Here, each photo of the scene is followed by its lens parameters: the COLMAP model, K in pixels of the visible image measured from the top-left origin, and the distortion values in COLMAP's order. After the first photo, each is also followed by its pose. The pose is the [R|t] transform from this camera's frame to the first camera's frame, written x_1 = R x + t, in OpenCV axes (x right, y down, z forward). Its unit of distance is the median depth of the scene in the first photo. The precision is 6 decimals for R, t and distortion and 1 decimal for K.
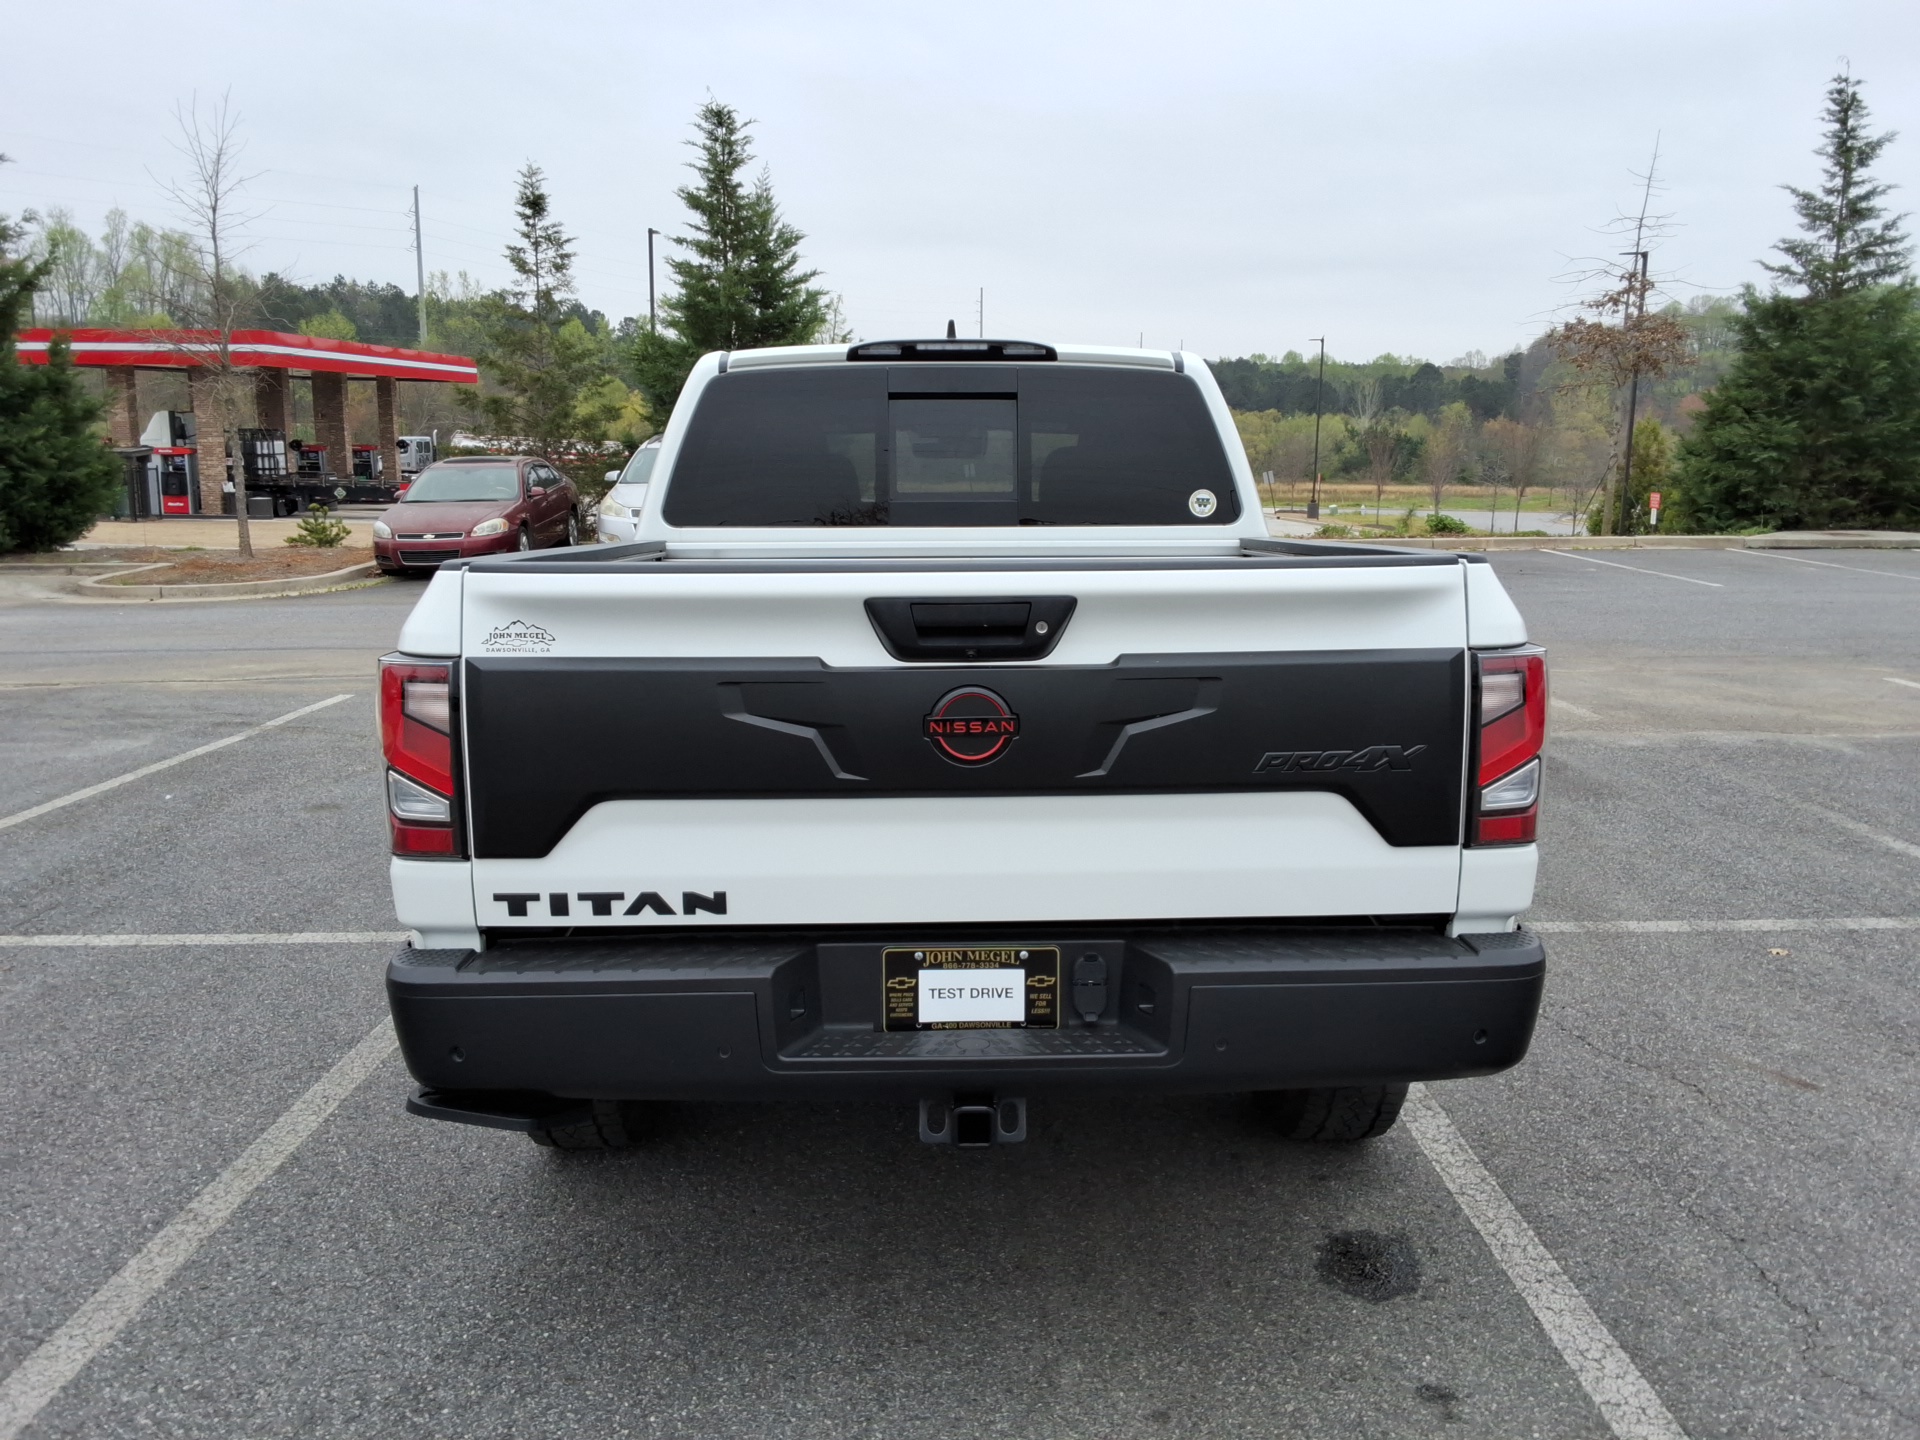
lens RADIAL K [[1534.6, 0, 974.8], [0, 1534.6, 704.2], [0, 0, 1]] dist [0.103523, -0.159304]
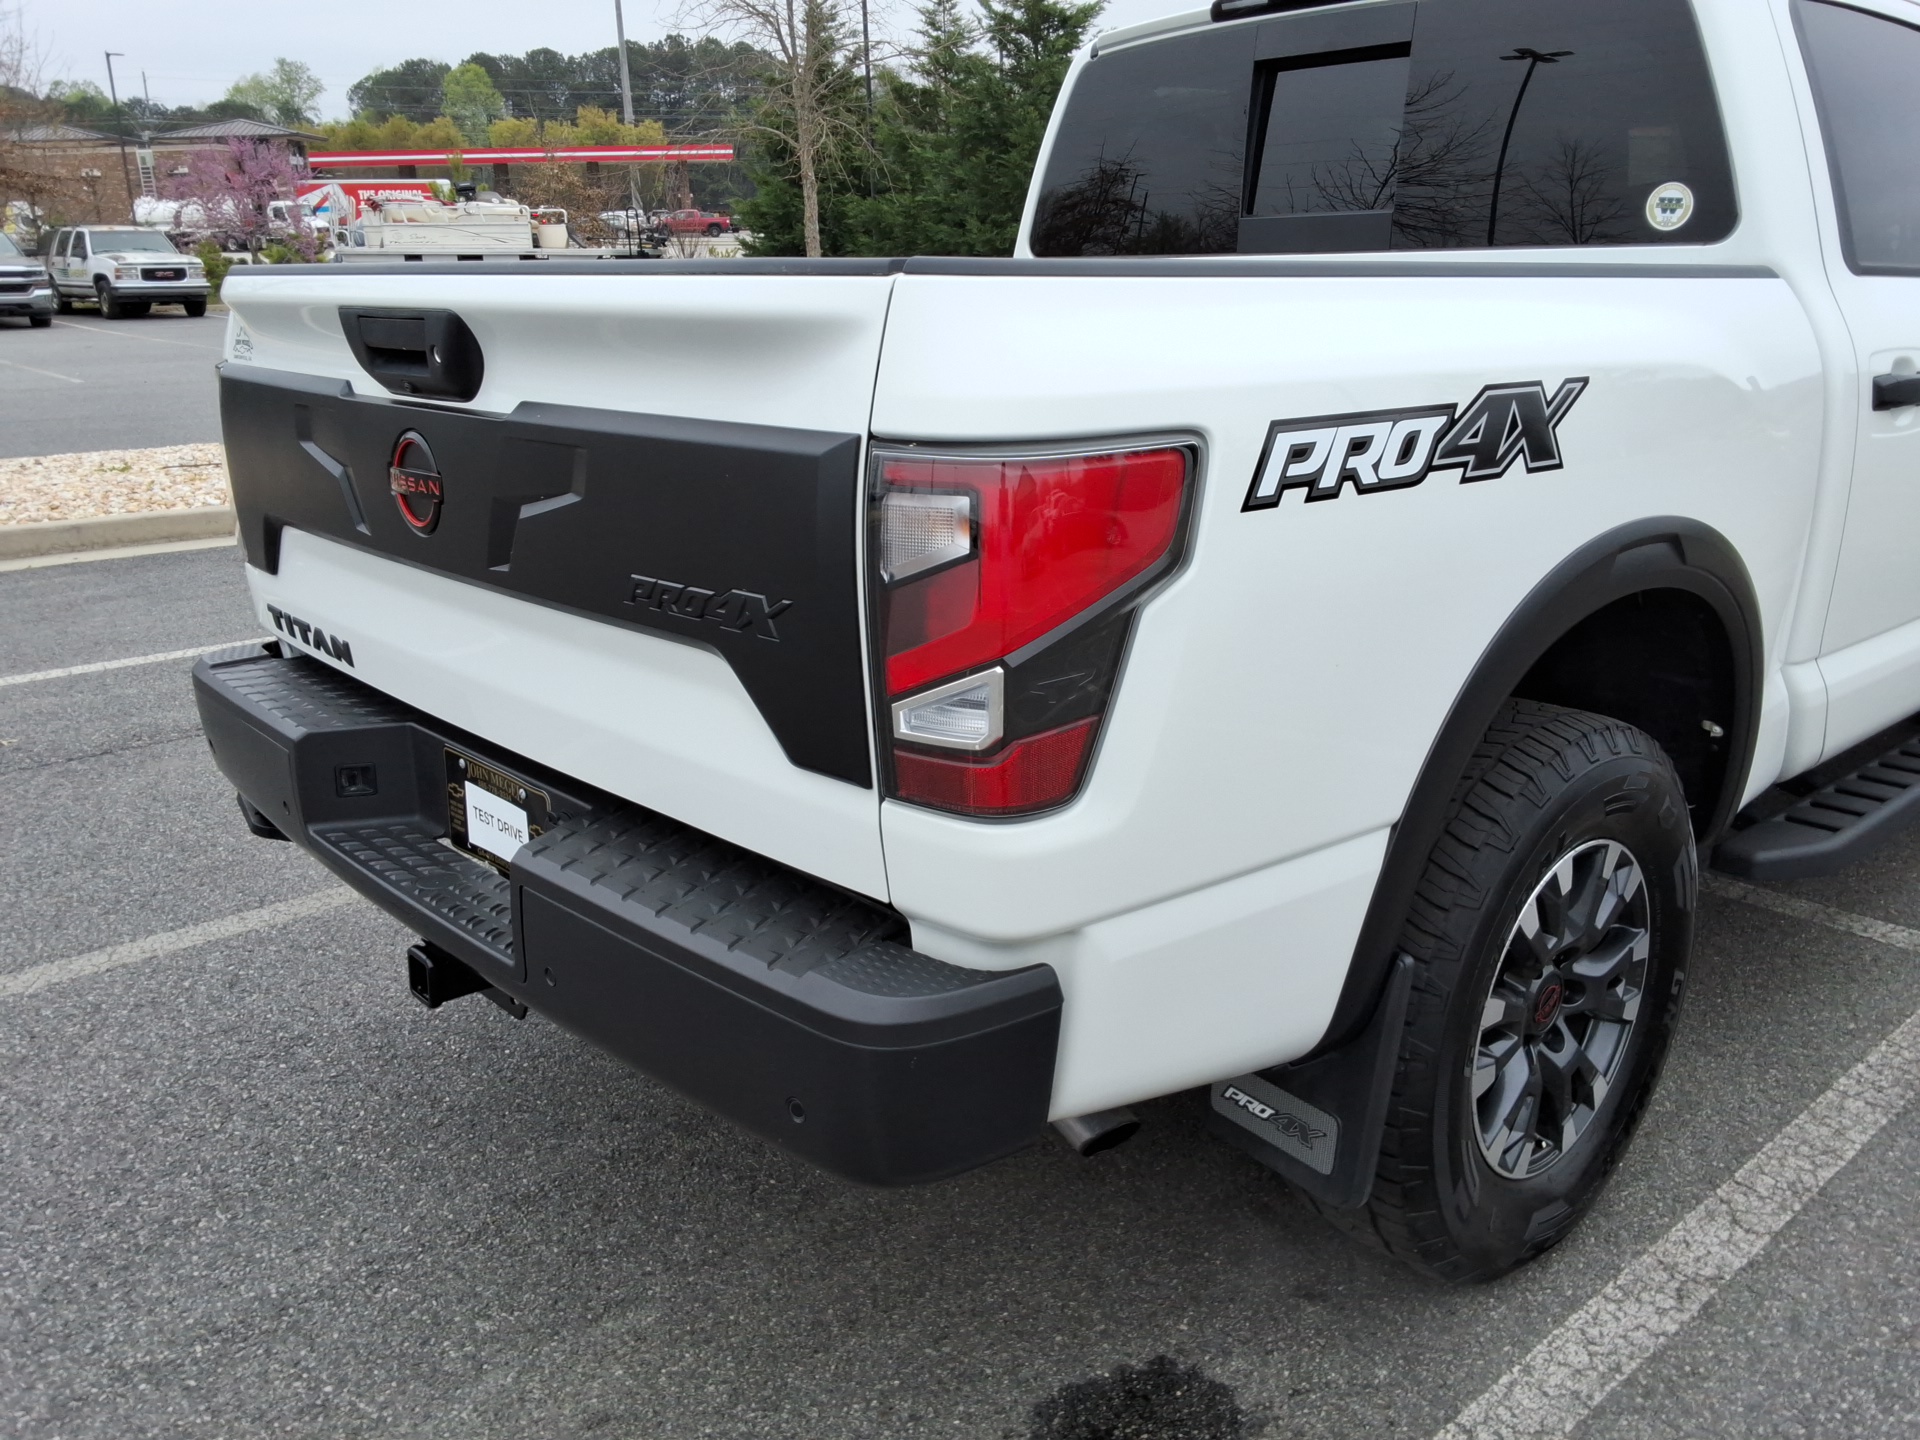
lens RADIAL K [[1534.6, 0, 972.1], [0, 1534.6, 716.8], [0, 0, 1]] dist [0.103523, -0.159304]
pose [[0.657912, 0.209015, -0.723509, 0.151140], [-0.100229, 0.976469, 0.190951, -0.009417], [0.746396, -0.053113, 0.663380, 0.134861]]
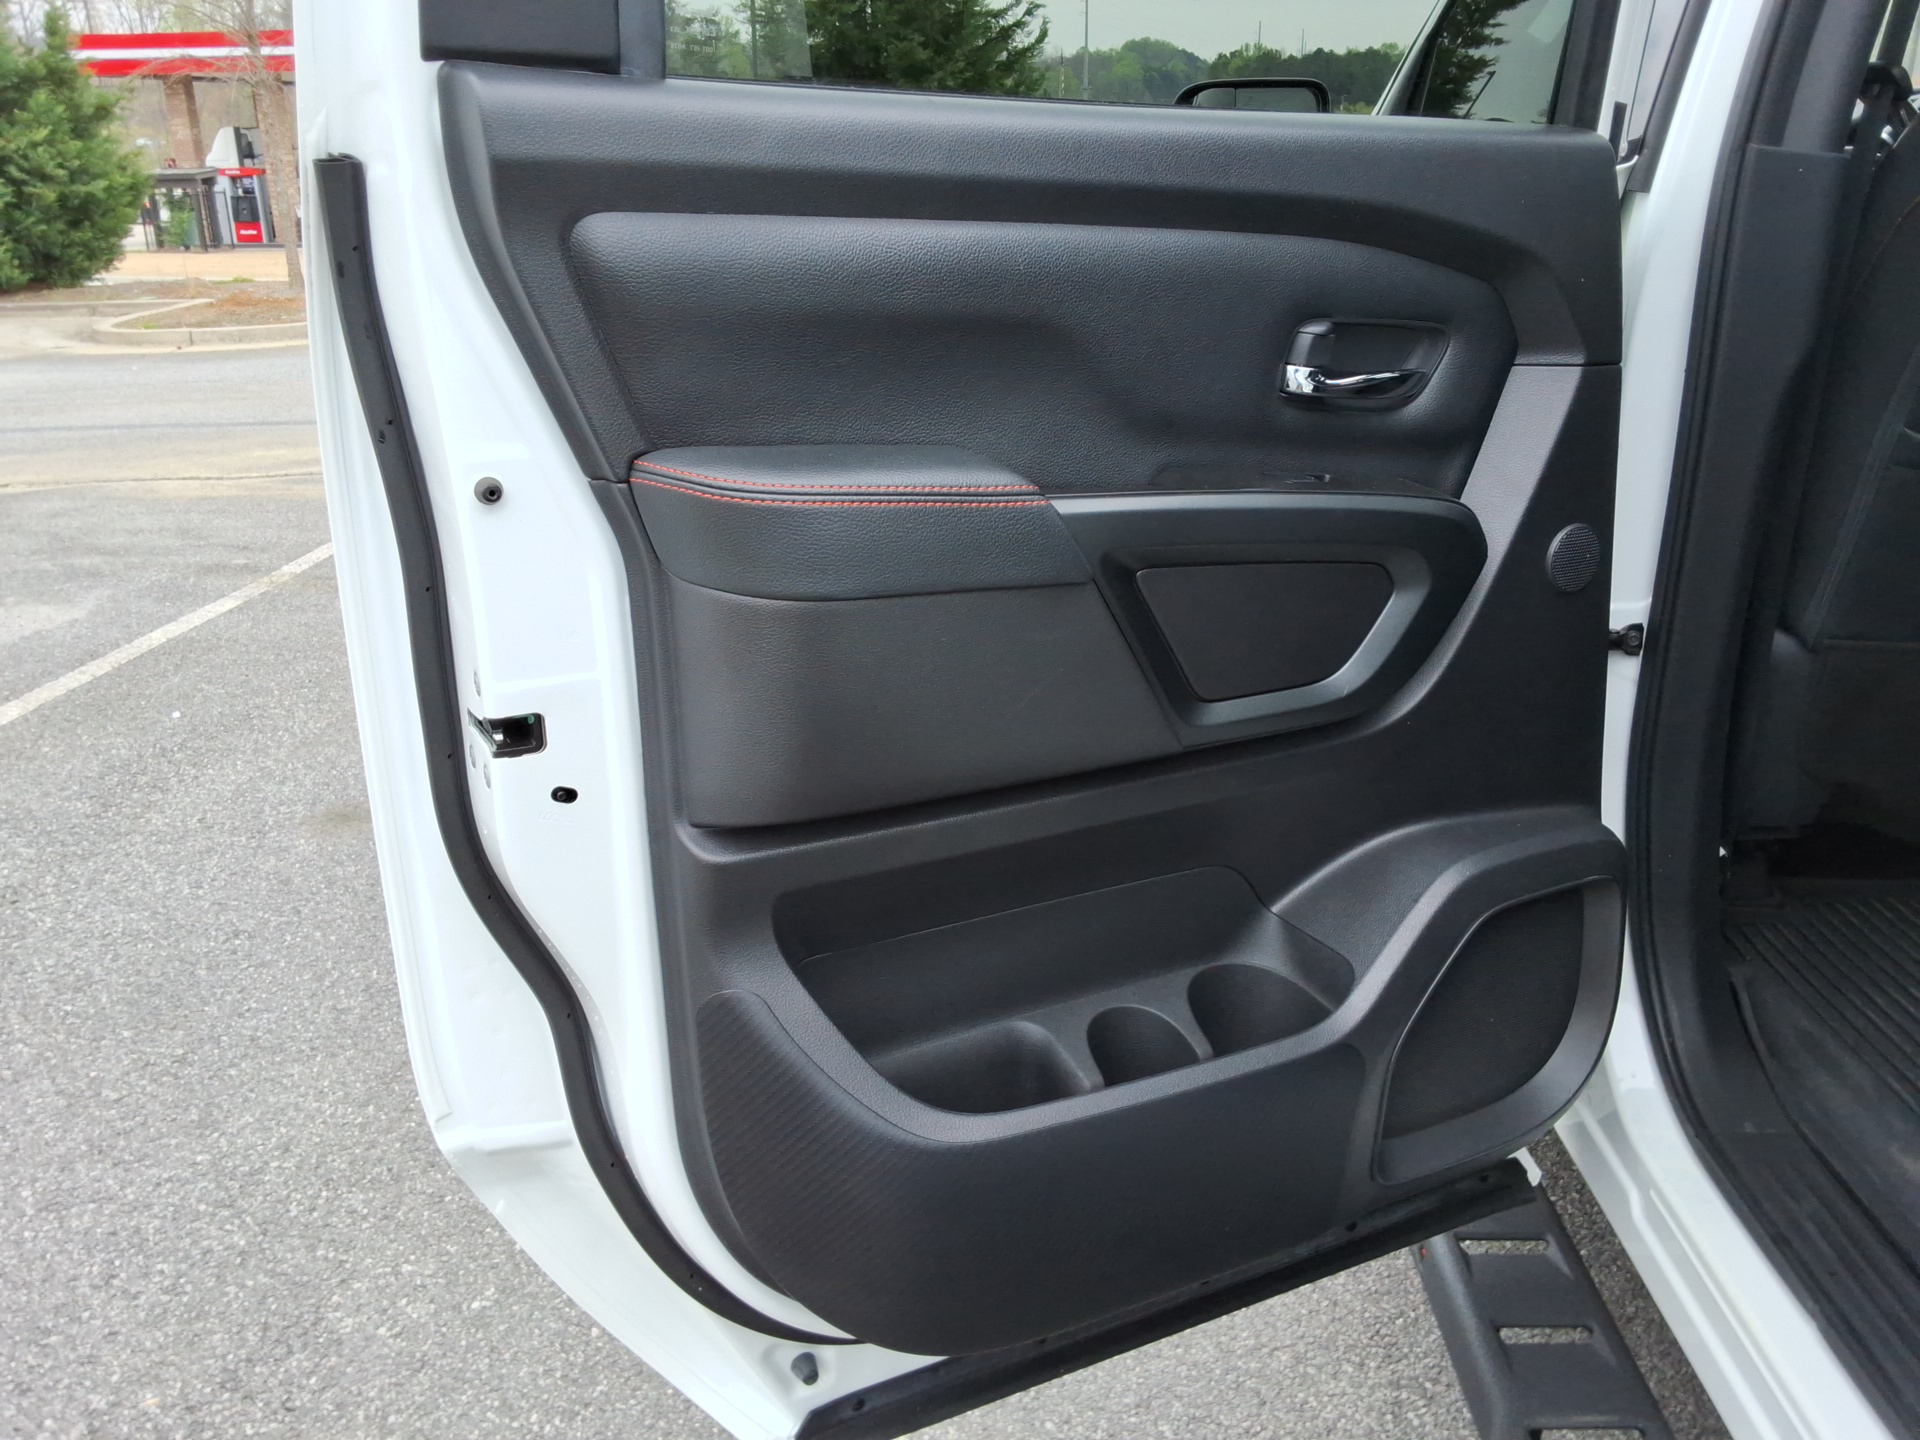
lens RADIAL K [[1534.6, 0, 985.5], [0, 1534.6, 718.3], [0, 0, 1]] dist [0.103523, -0.159304]
pose [[0.998364, 0.000831, -0.057180, -0.112807], [0.009434, 0.983800, 0.179020, -0.029110], [0.056402, -0.179266, 0.982182, 0.317323]]
